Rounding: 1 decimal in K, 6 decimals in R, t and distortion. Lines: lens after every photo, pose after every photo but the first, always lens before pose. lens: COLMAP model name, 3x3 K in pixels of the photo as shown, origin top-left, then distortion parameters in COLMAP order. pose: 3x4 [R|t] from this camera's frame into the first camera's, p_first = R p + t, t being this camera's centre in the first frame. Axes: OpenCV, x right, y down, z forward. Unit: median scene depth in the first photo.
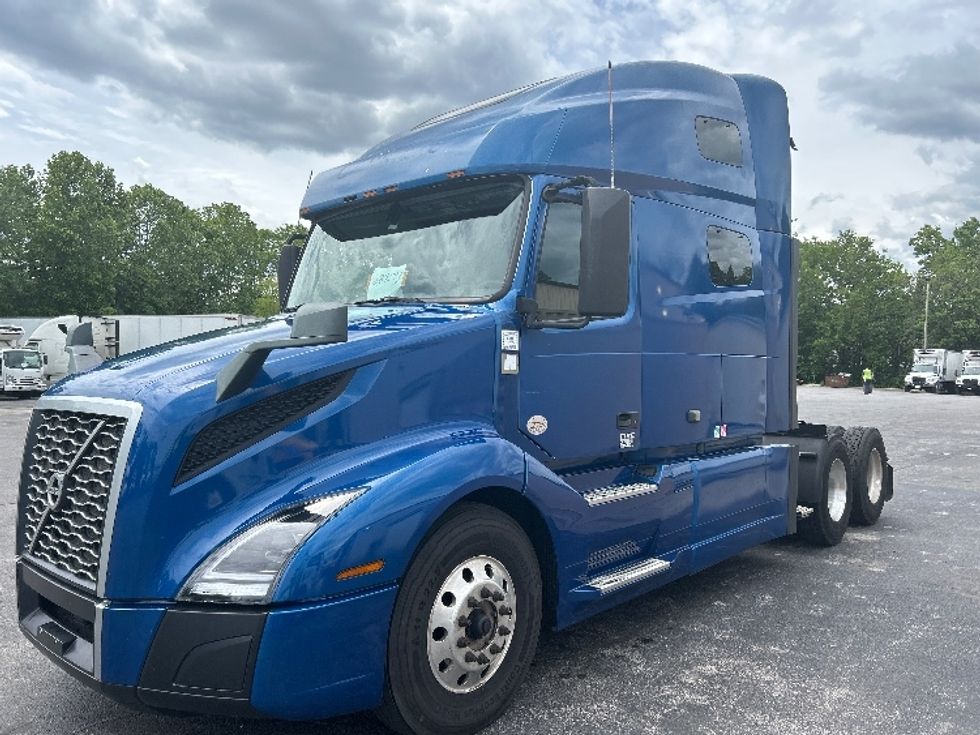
lens RADIAL K [[870.1, 0, 487.7], [0, 870.1, 368.2], [0, 0, 1]] dist [-0.034834, -0.005777]
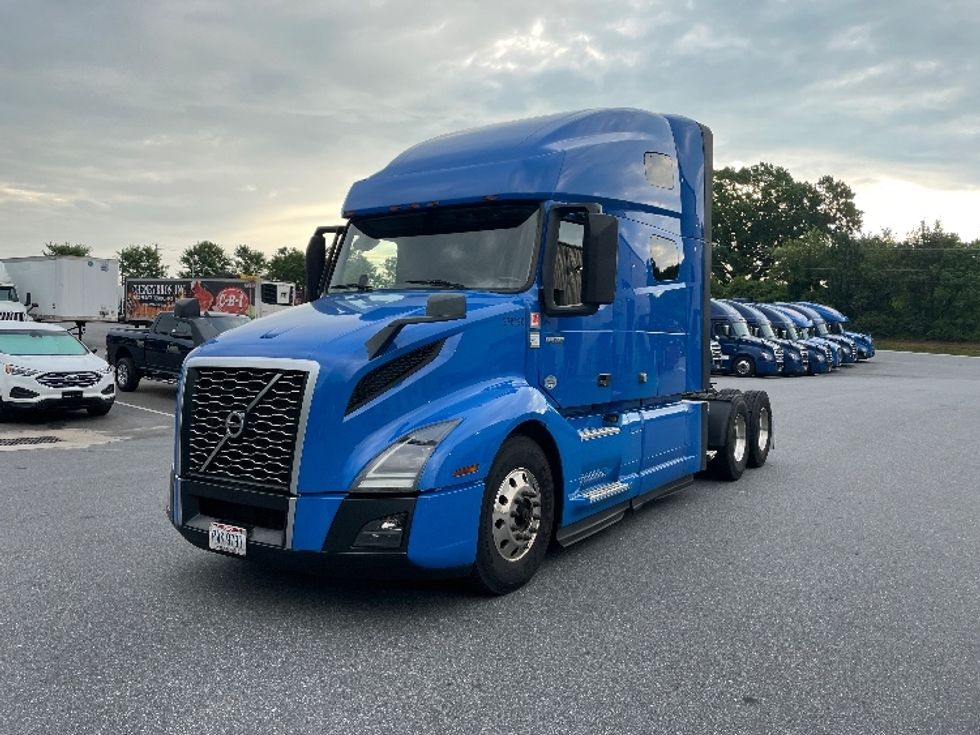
lens RADIAL K [[870.1, 0, 487.7], [0, 870.1, 368.2], [0, 0, 1]] dist [-0.034834, -0.005777]
pose [[0.989919, -0.001948, 0.141618, -0.267967], [-0.000639, 0.999834, 0.018222, 0.021613], [-0.141630, -0.018129, 0.989754, -0.415071]]
